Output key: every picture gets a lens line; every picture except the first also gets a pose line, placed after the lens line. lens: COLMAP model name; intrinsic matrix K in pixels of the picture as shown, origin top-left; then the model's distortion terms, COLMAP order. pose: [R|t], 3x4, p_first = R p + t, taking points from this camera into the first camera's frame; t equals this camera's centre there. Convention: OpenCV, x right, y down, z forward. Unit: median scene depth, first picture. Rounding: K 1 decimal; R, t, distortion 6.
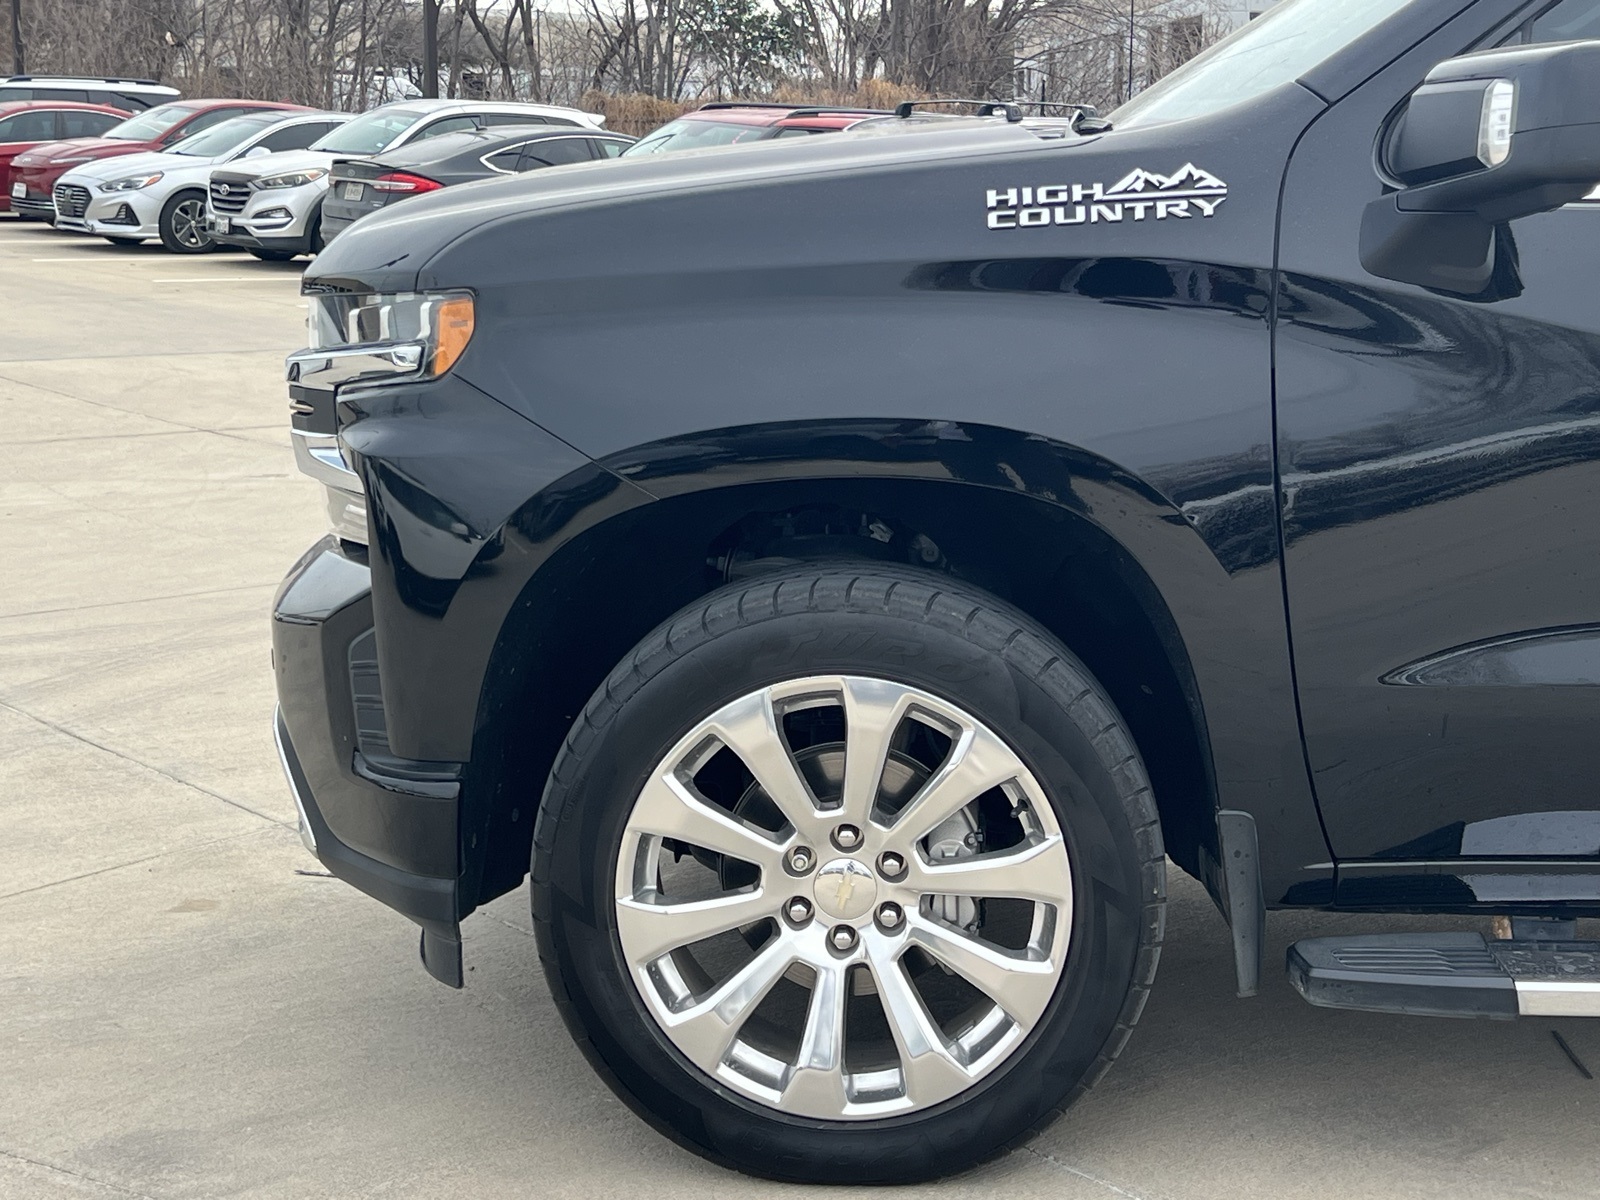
lens RADIAL K [[2422.3, 0, 804.9], [0, 2422.3, 609.0], [0, 0, 1]] dist [0.242057, -0.864195]
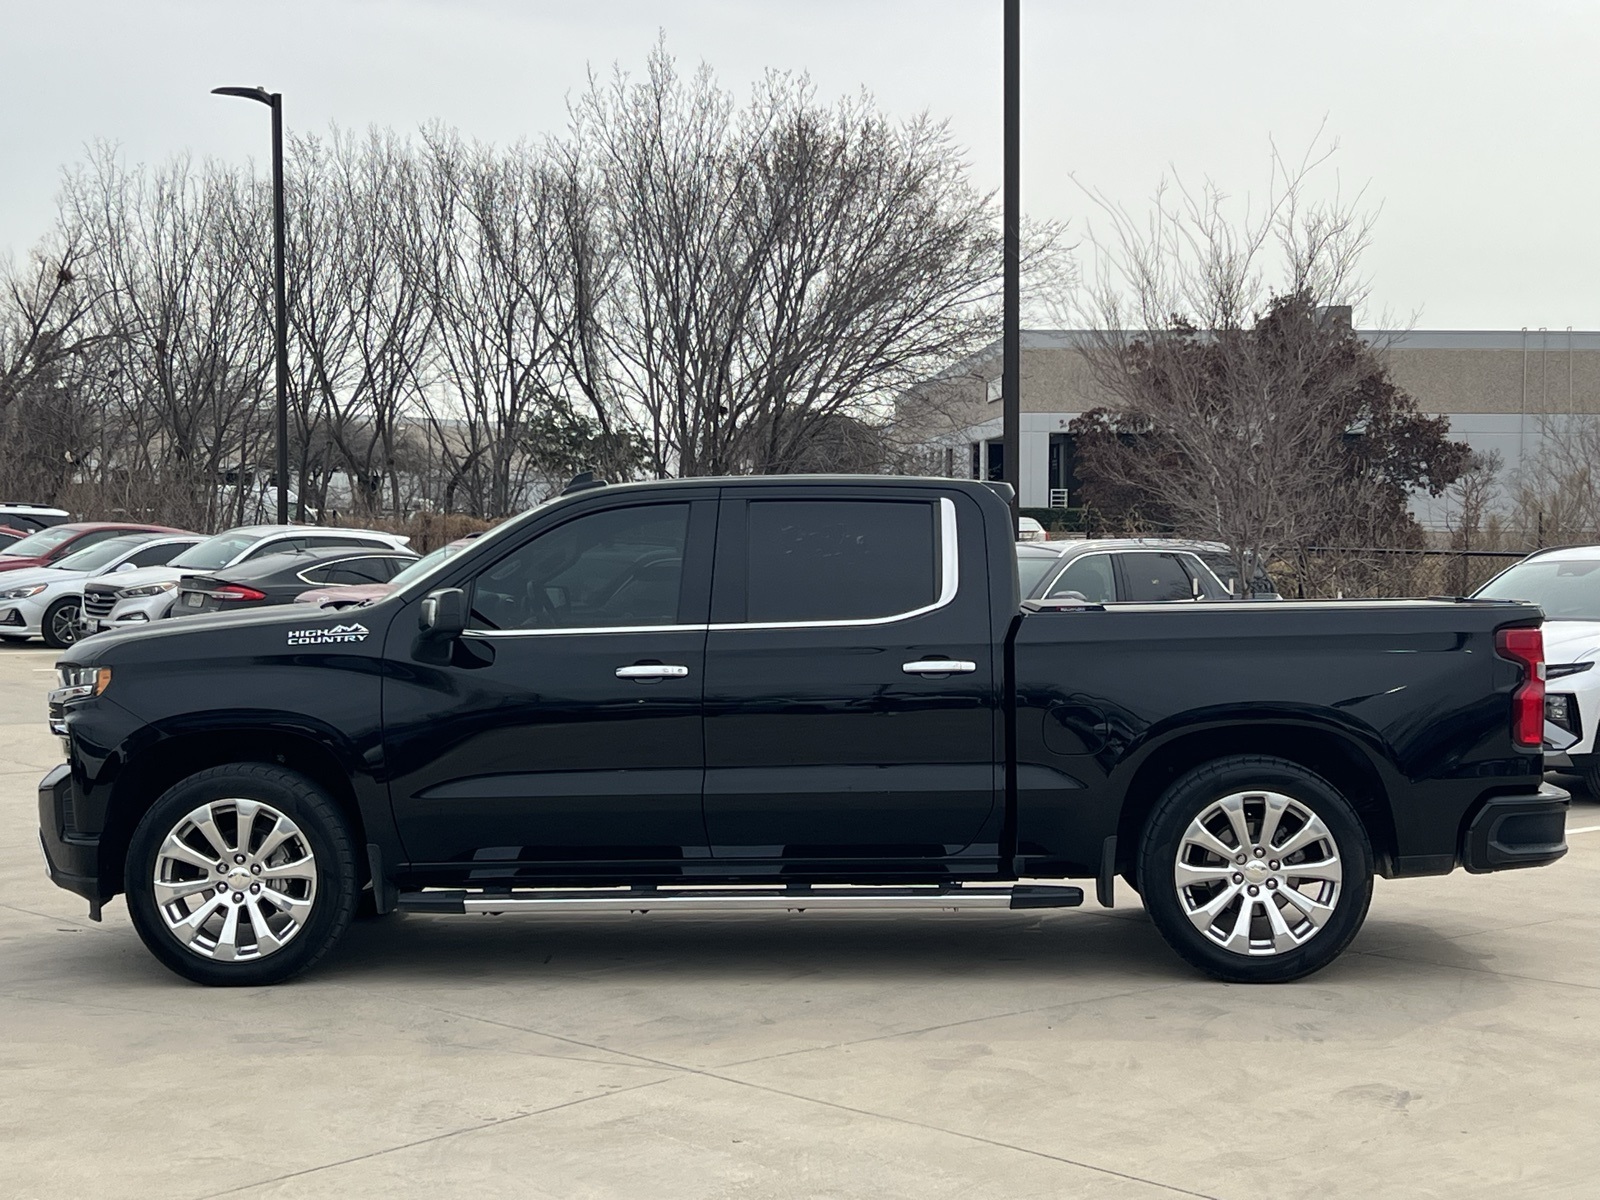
lens RADIAL K [[2428.4, 0, 800.0], [0, 2428.4, 600.0], [0, 0, 1]] dist [0.241719, -0.902625]
pose [[0.999269, -0.000212, 0.038221, 0.540485], [0.006375, 0.986904, -0.161180, 0.253438], [-0.037686, 0.161306, 0.986185, -1.818923]]
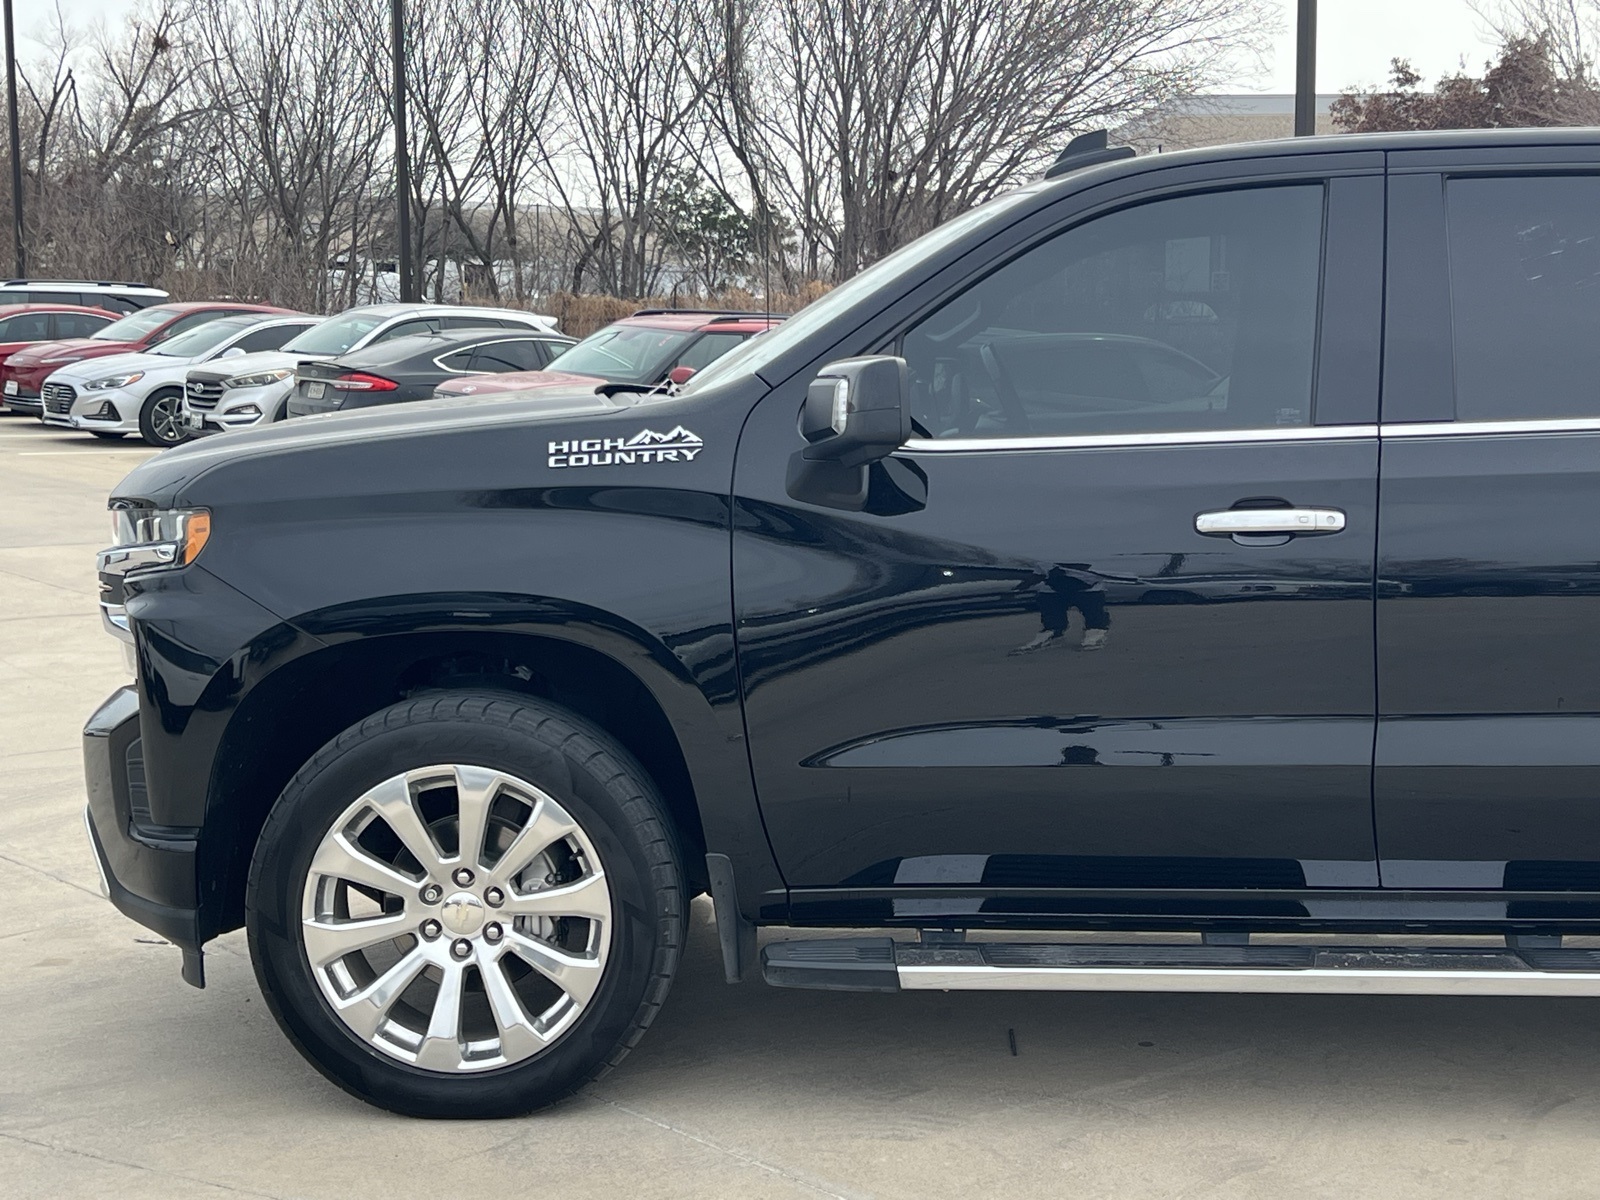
lens RADIAL K [[2422.3, 0, 804.9], [0, 2422.3, 609.0], [0, 0, 1]] dist [0.242057, -0.864195]
pose [[0.999994, -0.002992, -0.001589, 0.220484], [0.002867, 0.997299, -0.073396, 0.040248], [0.001804, 0.073391, 0.997302, -0.467033]]
